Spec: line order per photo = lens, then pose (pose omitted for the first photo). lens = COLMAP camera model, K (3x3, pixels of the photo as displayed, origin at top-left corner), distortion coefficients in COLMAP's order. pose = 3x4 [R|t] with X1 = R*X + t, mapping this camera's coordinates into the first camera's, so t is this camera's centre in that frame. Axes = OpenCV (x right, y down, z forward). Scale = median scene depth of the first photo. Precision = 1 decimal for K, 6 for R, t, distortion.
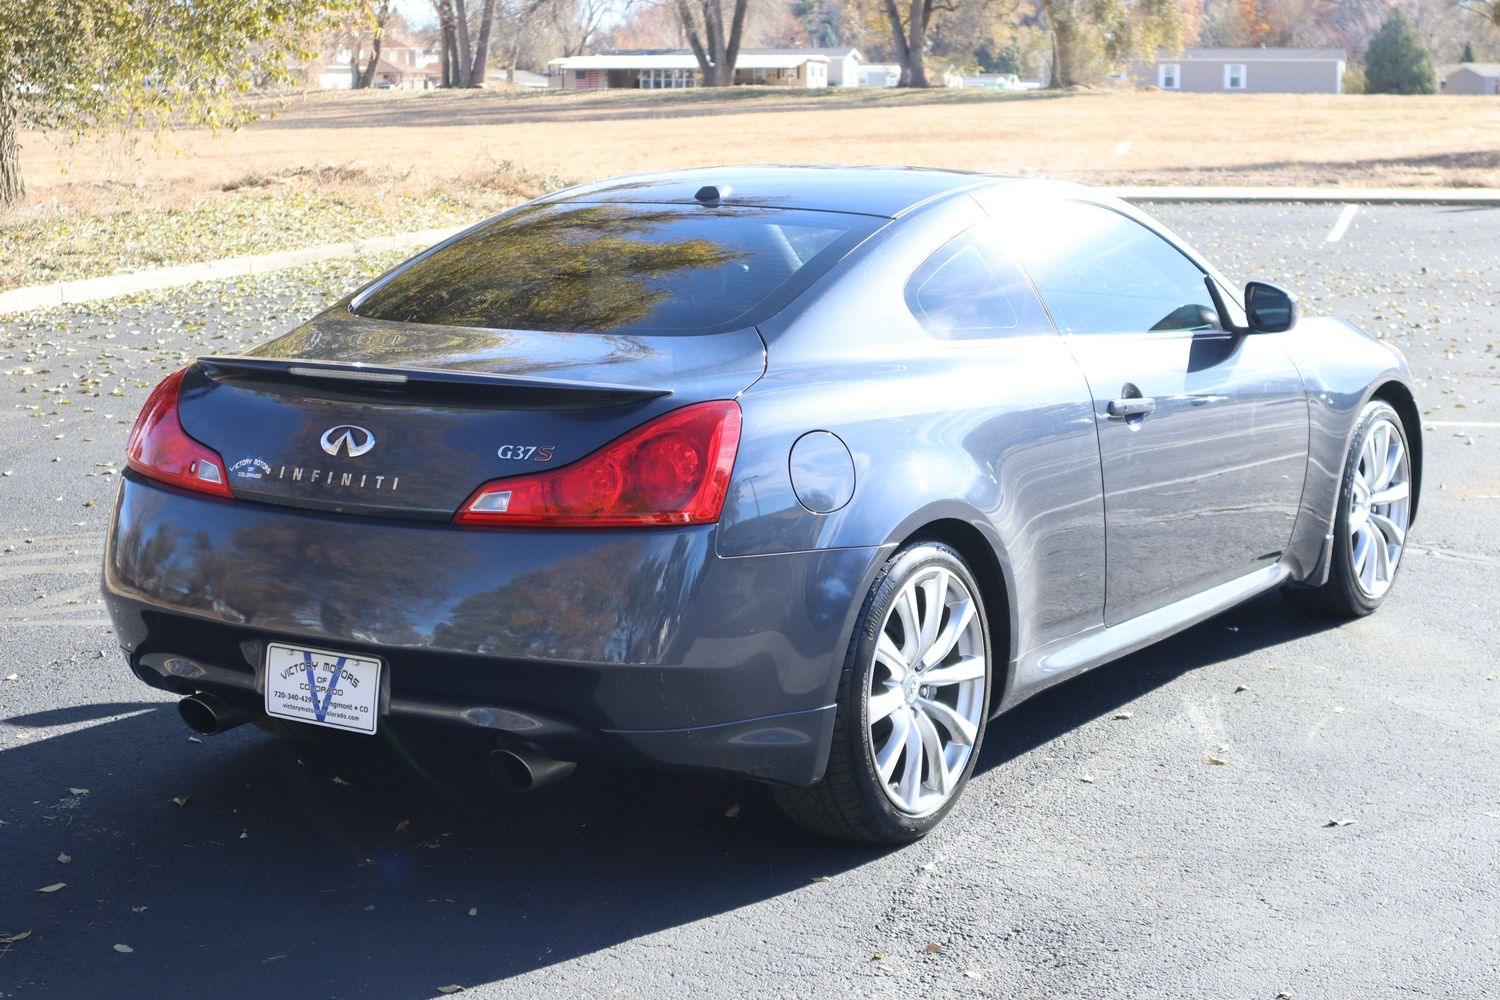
lens RADIAL K [[3129.8, 0, 750.0], [0, 3129.8, 500.0], [0, 0, 1]] dist [-0.174697, 0.890462]
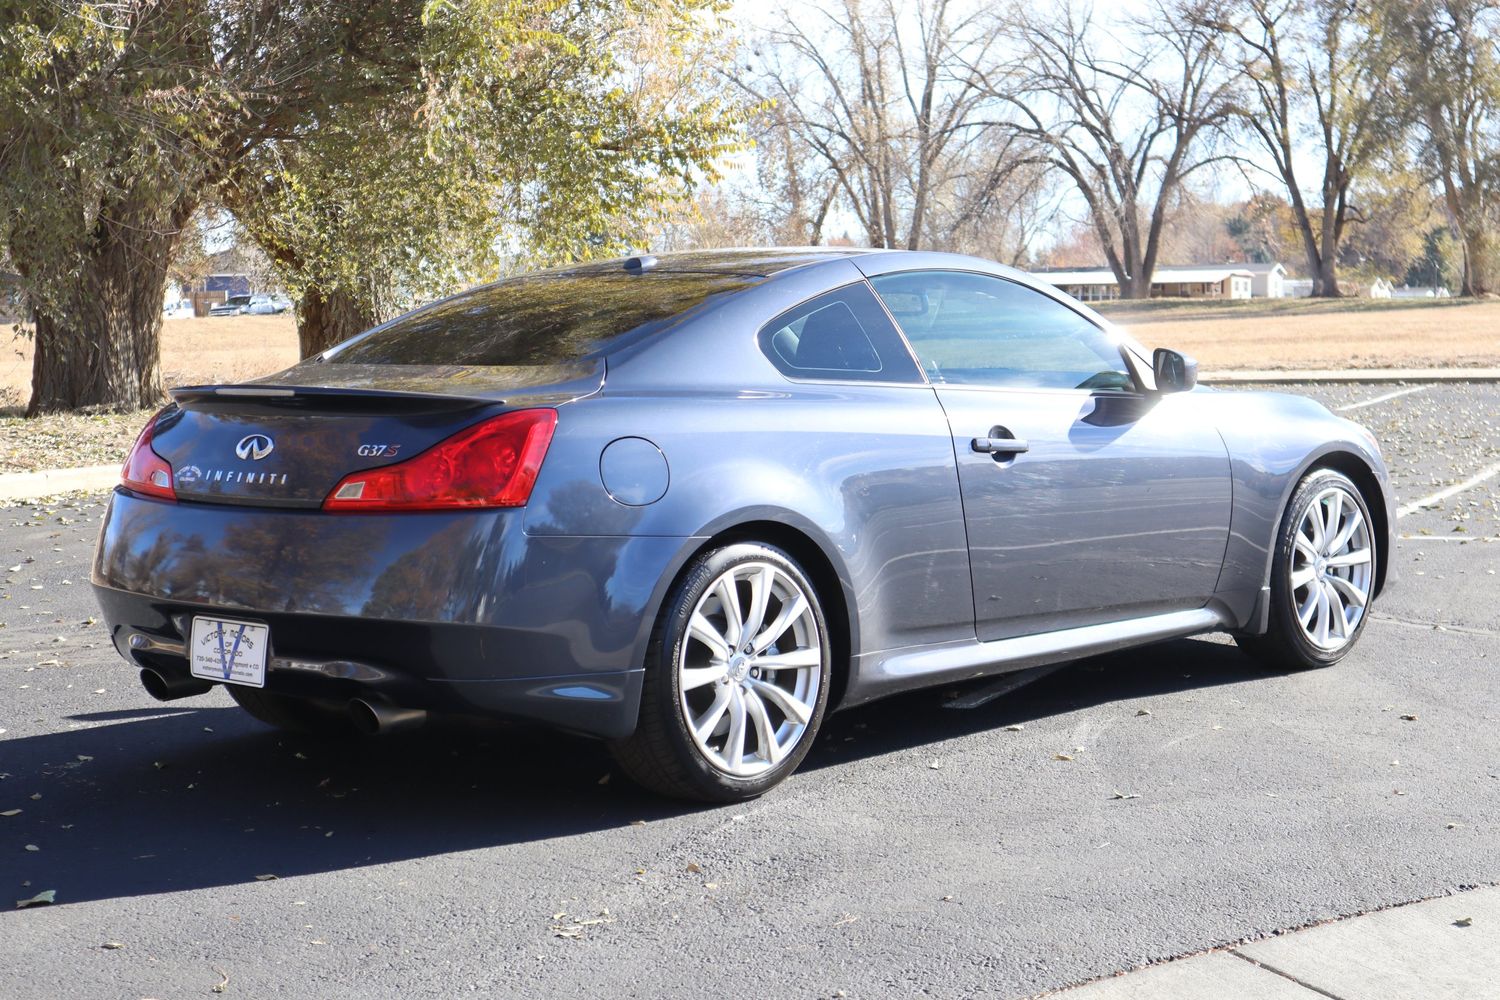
lens RADIAL K [[3129.8, 0, 750.0], [0, 3129.8, 500.0], [0, 0, 1]] dist [-0.174697, 0.890462]
pose [[0.980543, -0.001385, -0.196302, 0.257436], [-0.015332, 0.996380, -0.083614, 0.086455], [0.195707, 0.084997, 0.976972, -0.123012]]
